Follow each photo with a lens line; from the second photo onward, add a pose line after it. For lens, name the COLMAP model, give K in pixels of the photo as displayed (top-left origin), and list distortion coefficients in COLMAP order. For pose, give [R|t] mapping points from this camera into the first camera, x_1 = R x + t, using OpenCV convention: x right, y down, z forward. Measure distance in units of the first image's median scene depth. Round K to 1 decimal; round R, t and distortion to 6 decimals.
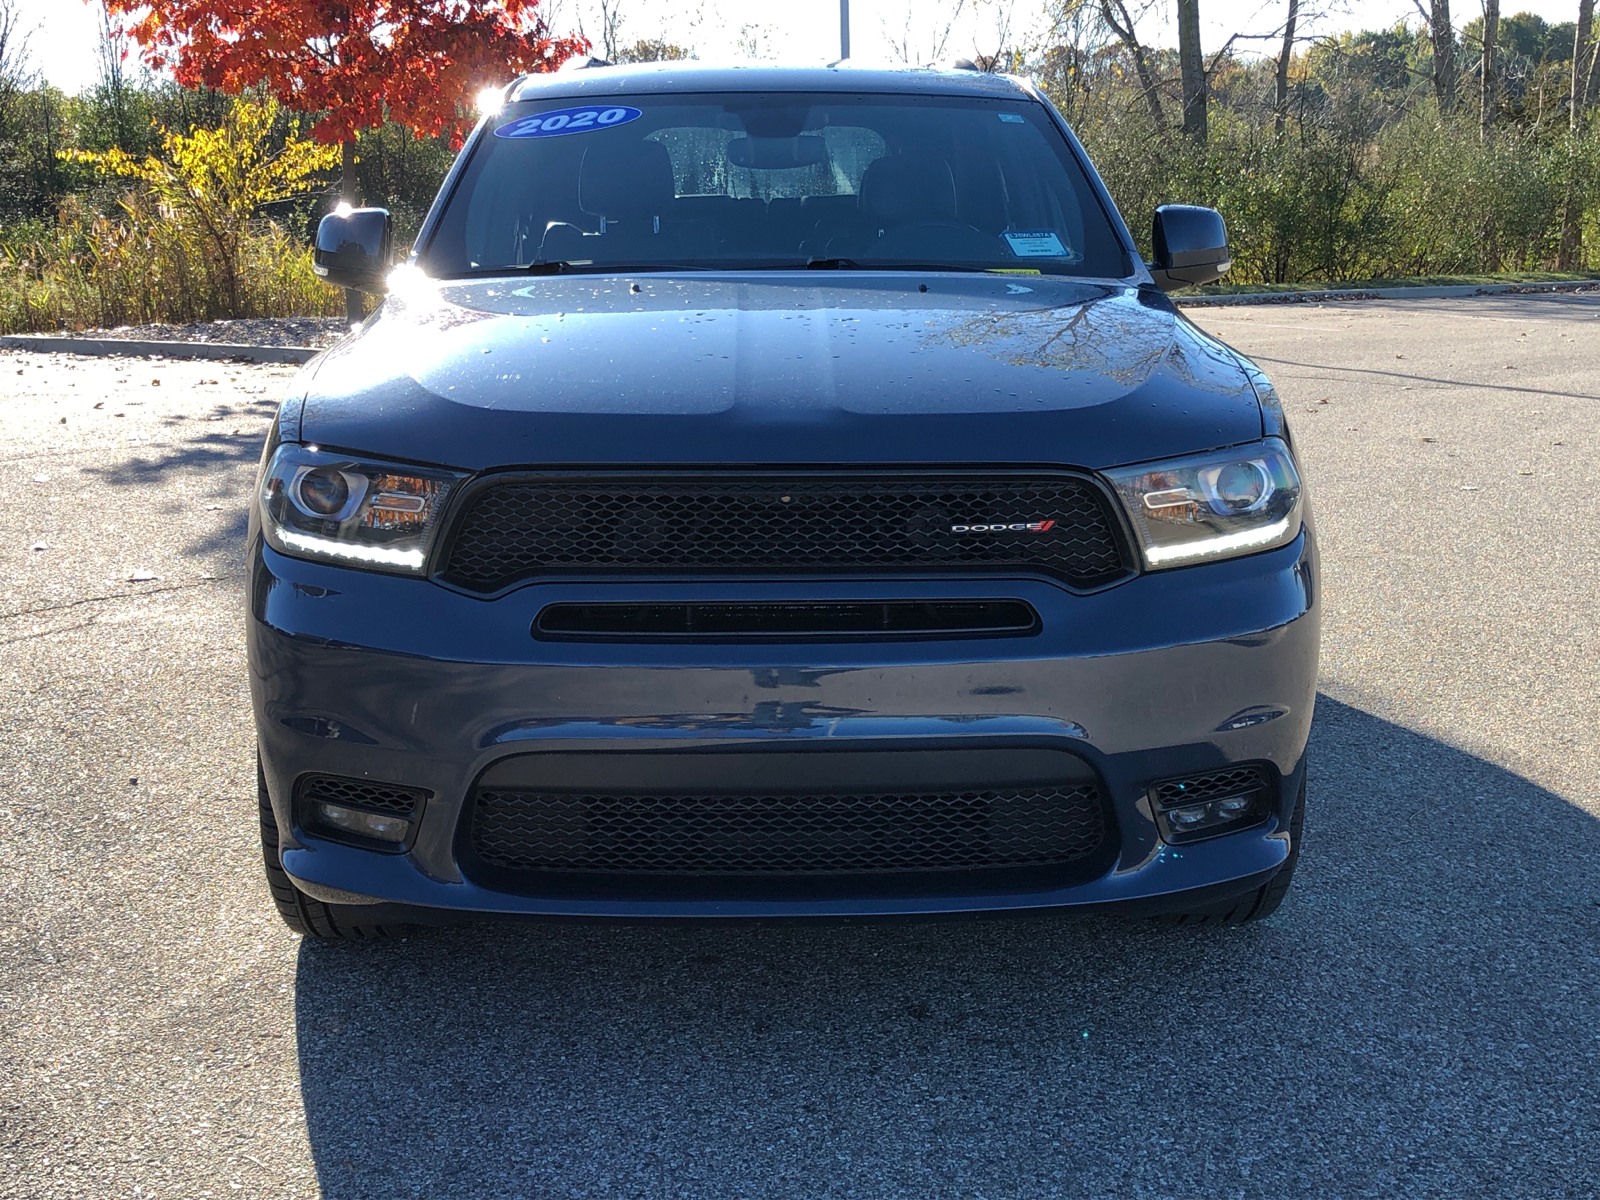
lens RADIAL K [[2004.6, 0, 798.8], [0, 2004.6, 569.4], [0, 0, 1]] dist [0.164281, -0.526707]
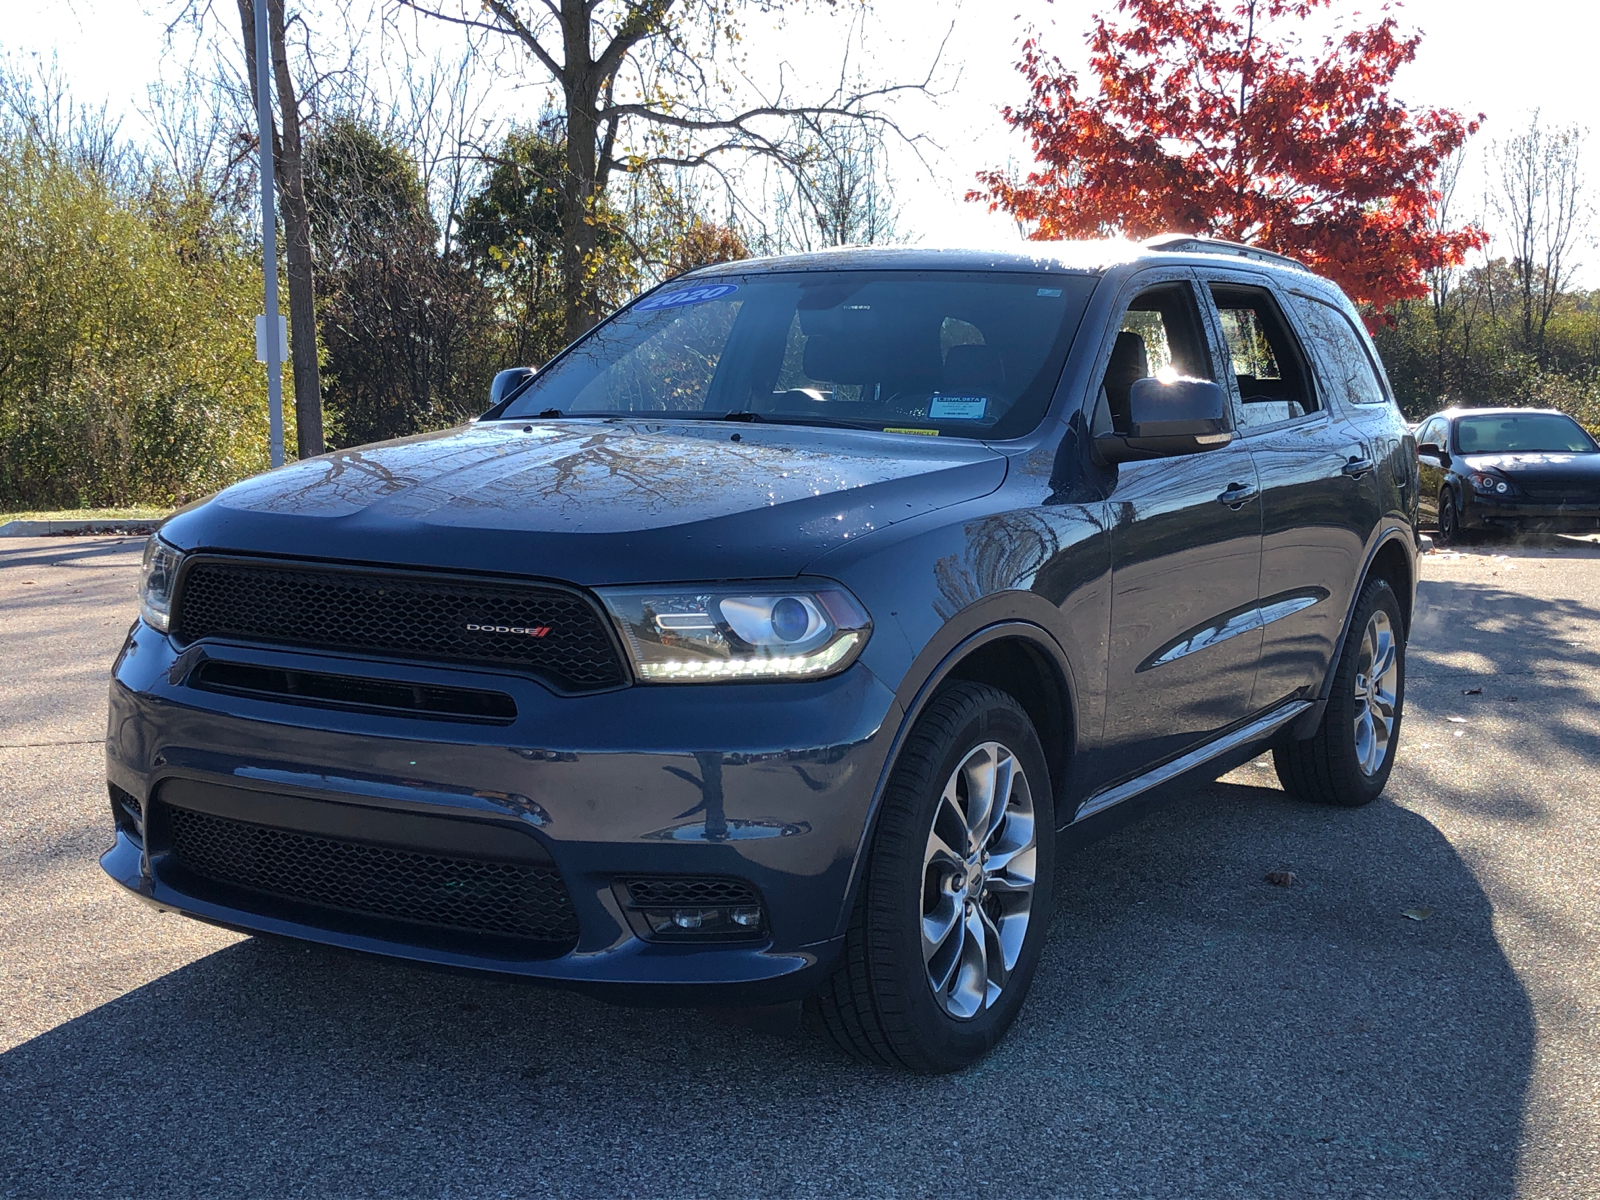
lens RADIAL K [[2004.6, 0, 798.8], [0, 2004.6, 569.4], [0, 0, 1]] dist [0.164281, -0.526707]
pose [[0.852933, 0.069054, -0.517432, 0.769258], [-0.118792, 0.990882, -0.063579, -0.001797], [0.508324, 0.115695, 0.853359, 0.097023]]
